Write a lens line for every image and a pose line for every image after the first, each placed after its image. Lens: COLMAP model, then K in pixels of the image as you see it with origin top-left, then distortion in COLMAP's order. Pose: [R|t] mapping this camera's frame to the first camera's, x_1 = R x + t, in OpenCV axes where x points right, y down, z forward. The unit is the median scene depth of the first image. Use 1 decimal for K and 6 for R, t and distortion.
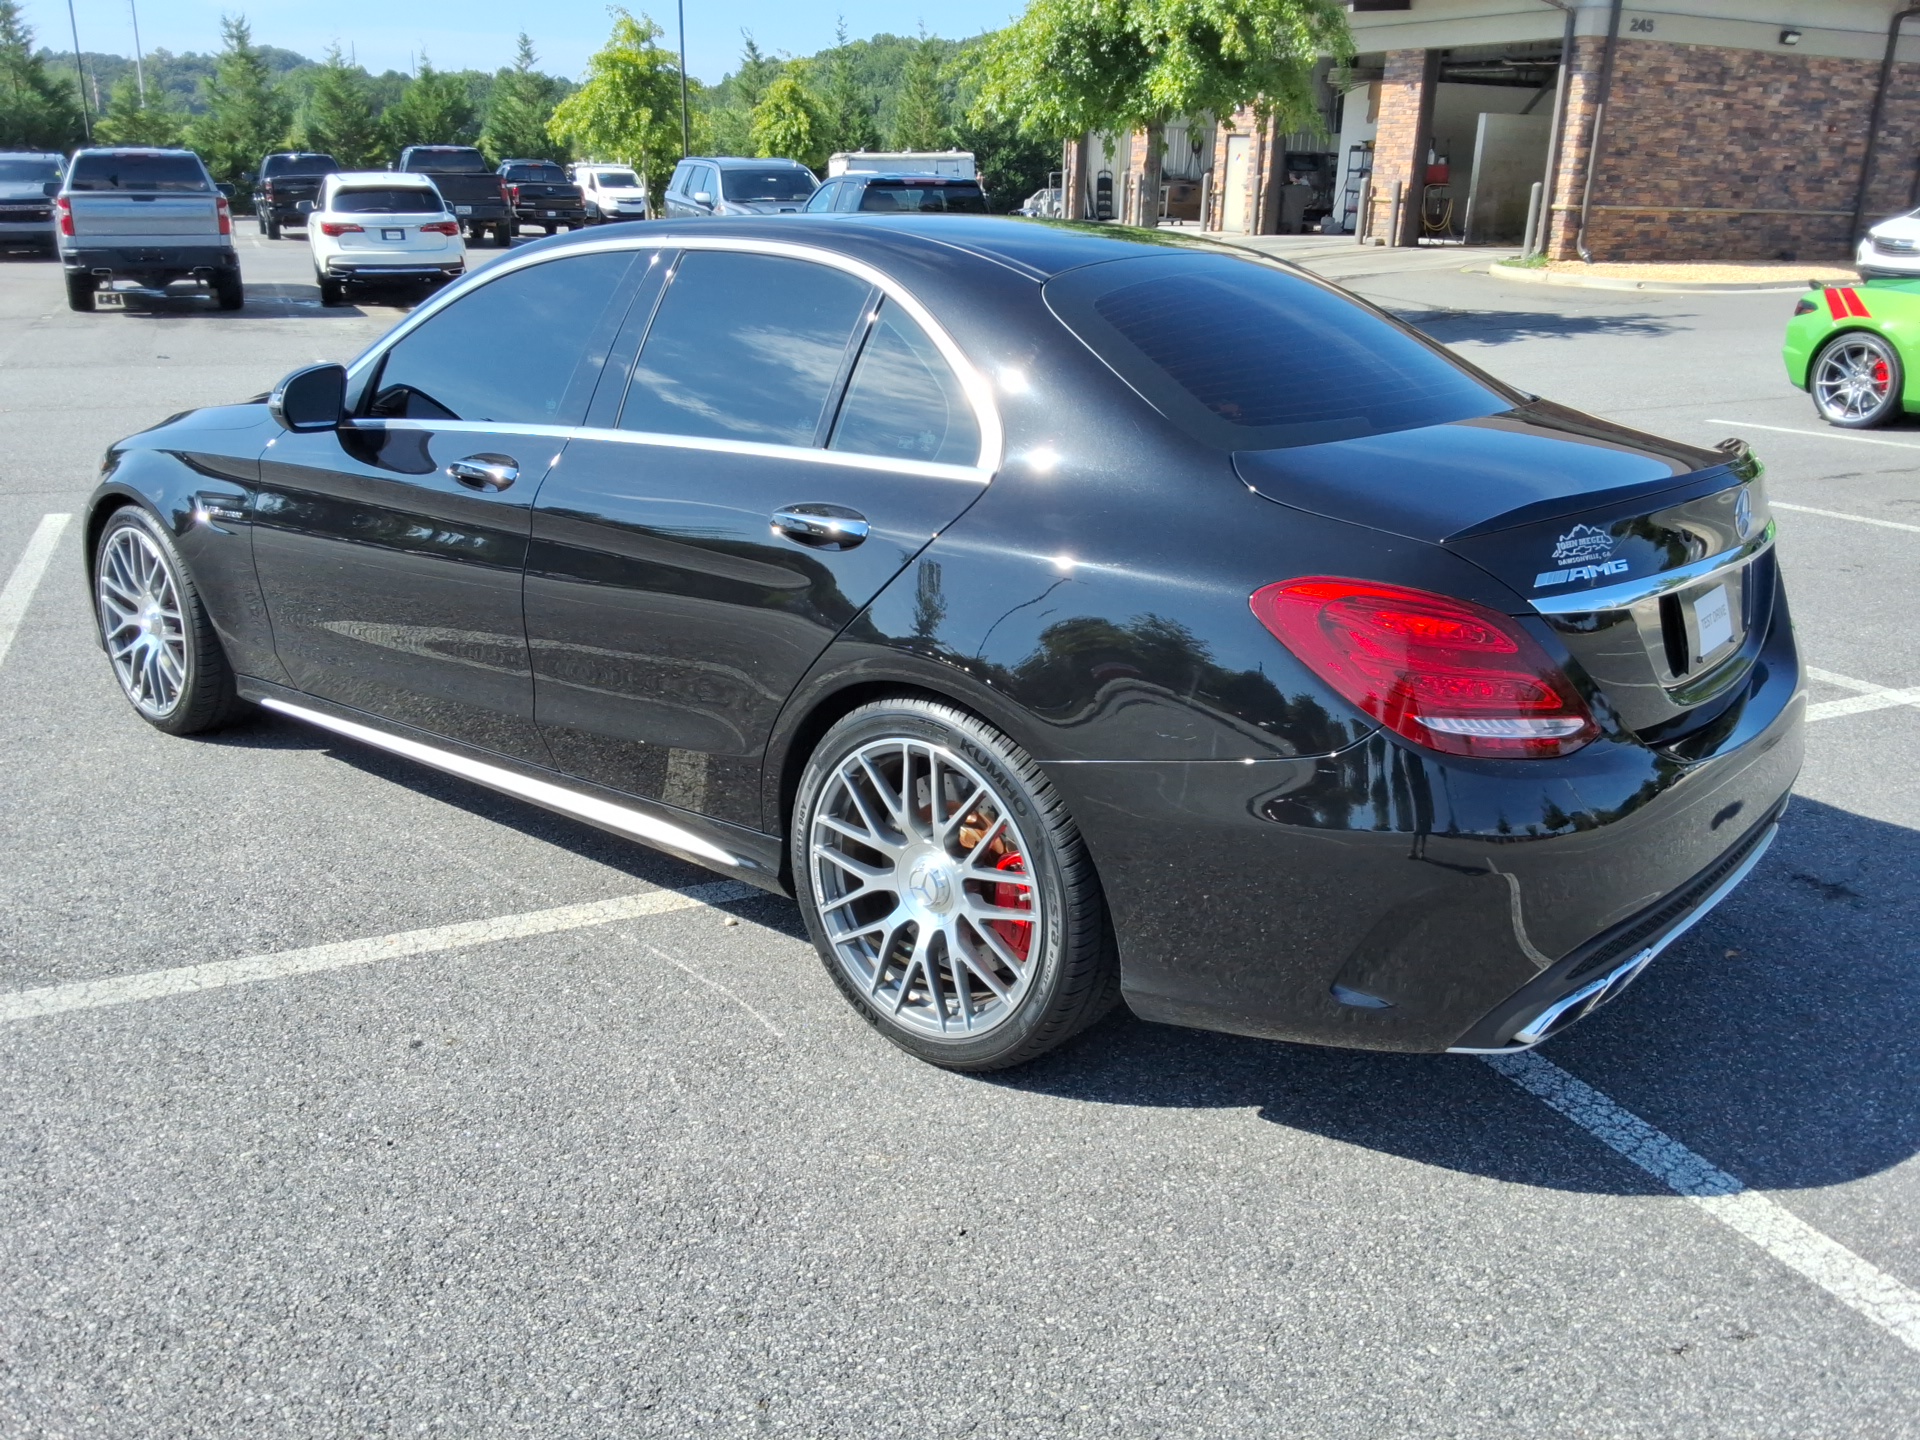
lens RADIAL K [[1552.2, 0, 967.8], [0, 1552.2, 693.9], [0, 0, 1]] dist [0.049384, -0.085661]
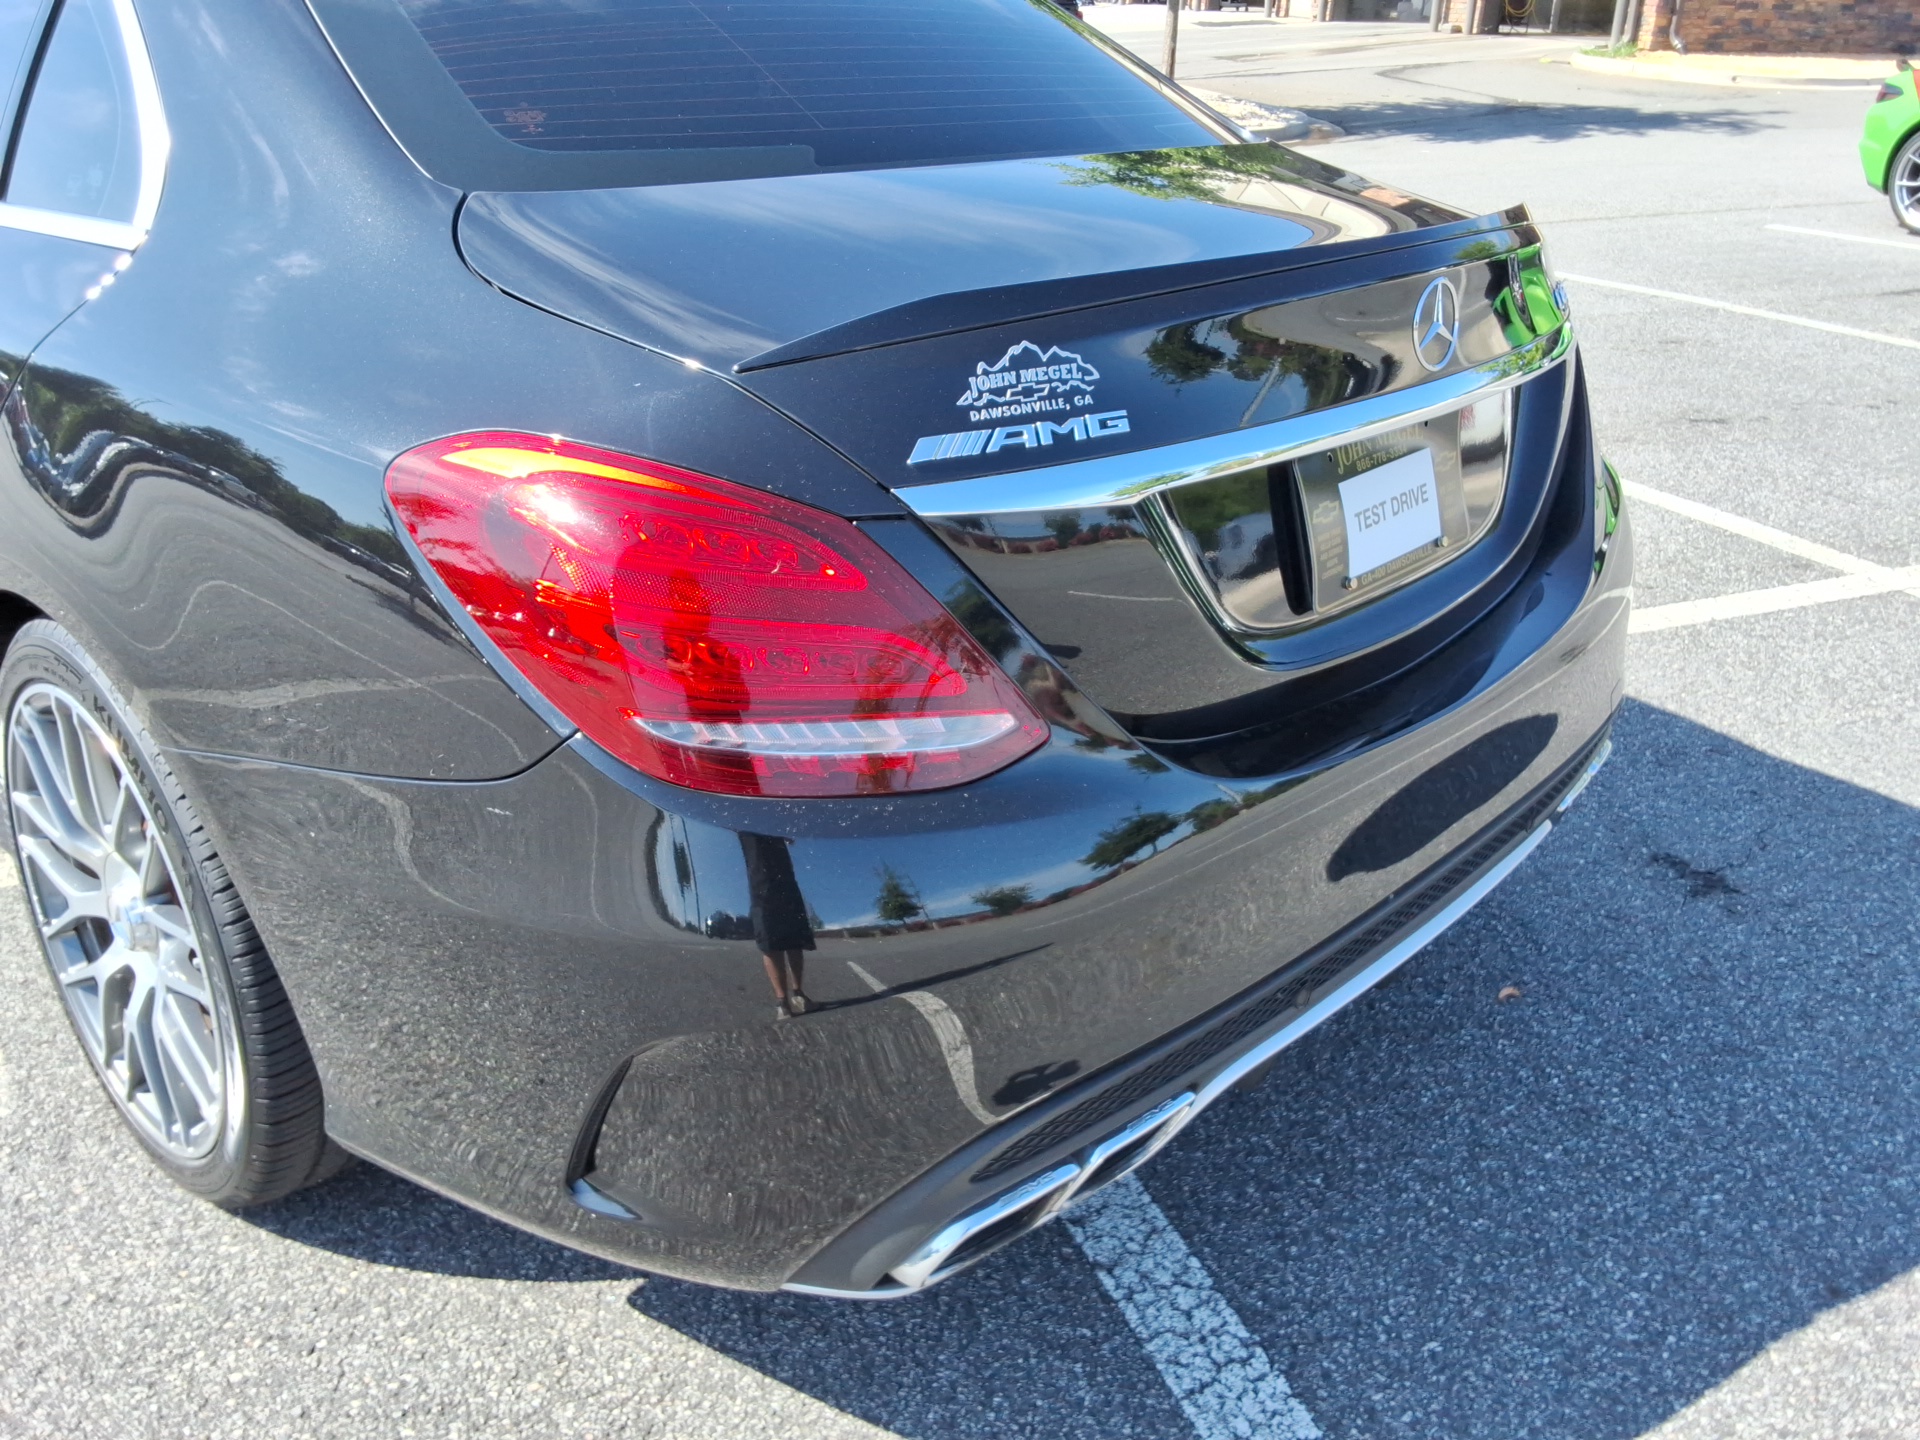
lens RADIAL K [[1553.6, 0, 959.8], [0, 1553.6, 696.1], [0, 0, 1]] dist [0.086742, -0.146412]
pose [[0.998730, 0.018707, -0.046774, 0.041055], [-0.013301, 0.993468, 0.113331, -0.005117], [0.048589, -0.112565, 0.992456, 0.048216]]
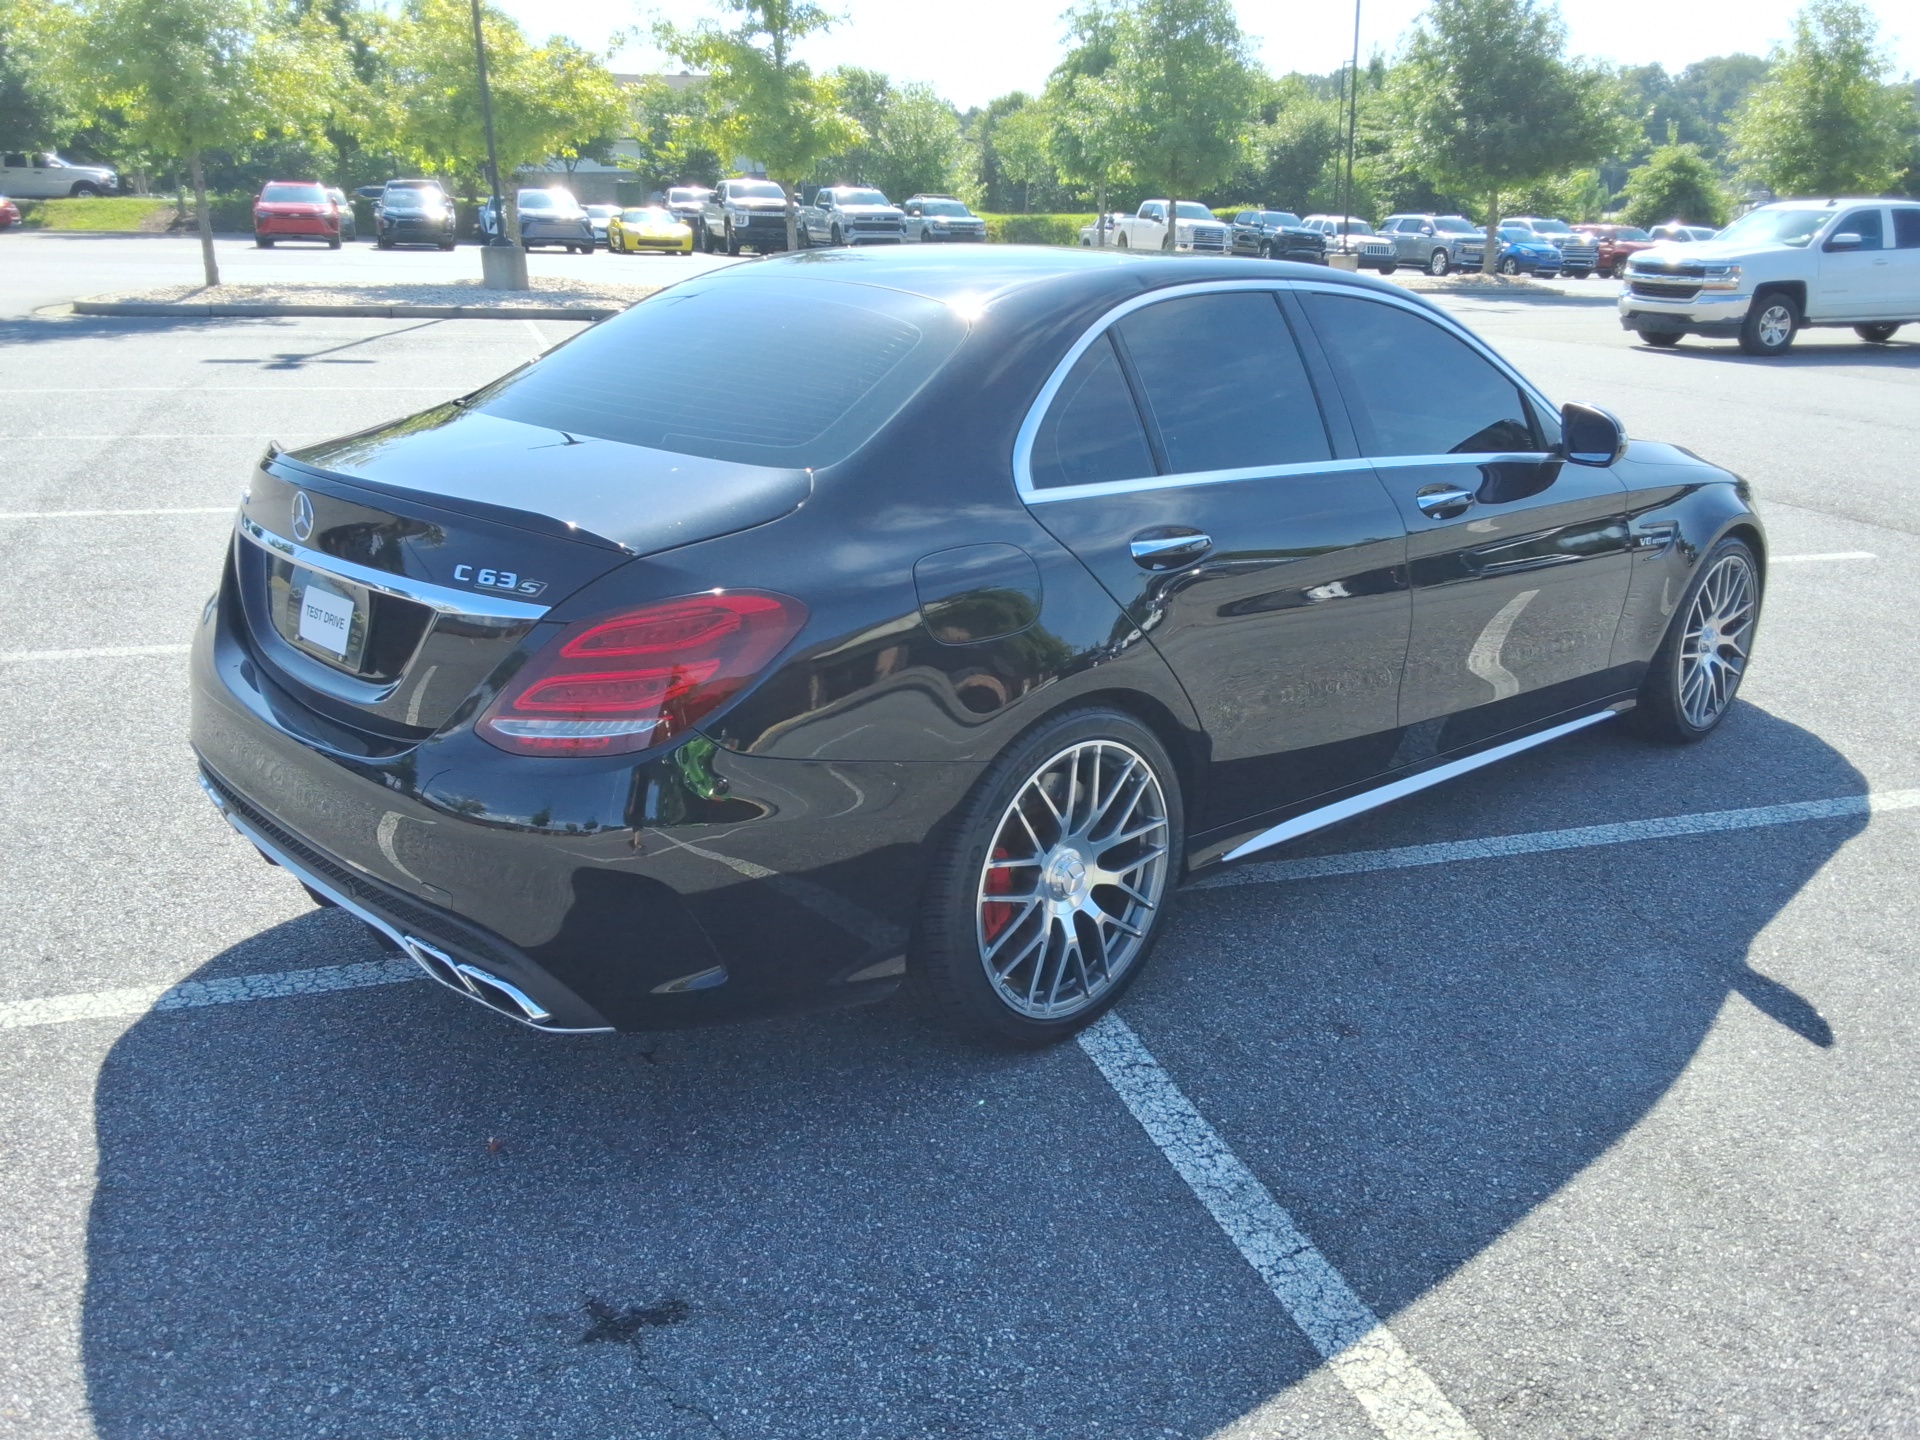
lens RADIAL K [[1541.2, 0, 976.4], [0, 1541.2, 679.3], [0, 0, 1]] dist [0.091677, -0.137226]
pose [[-0.098227, 0.261201, -0.960274, 0.171992], [-0.309087, 0.909211, 0.278928, -0.051739], [0.945948, 0.324206, -0.008576, 0.170651]]
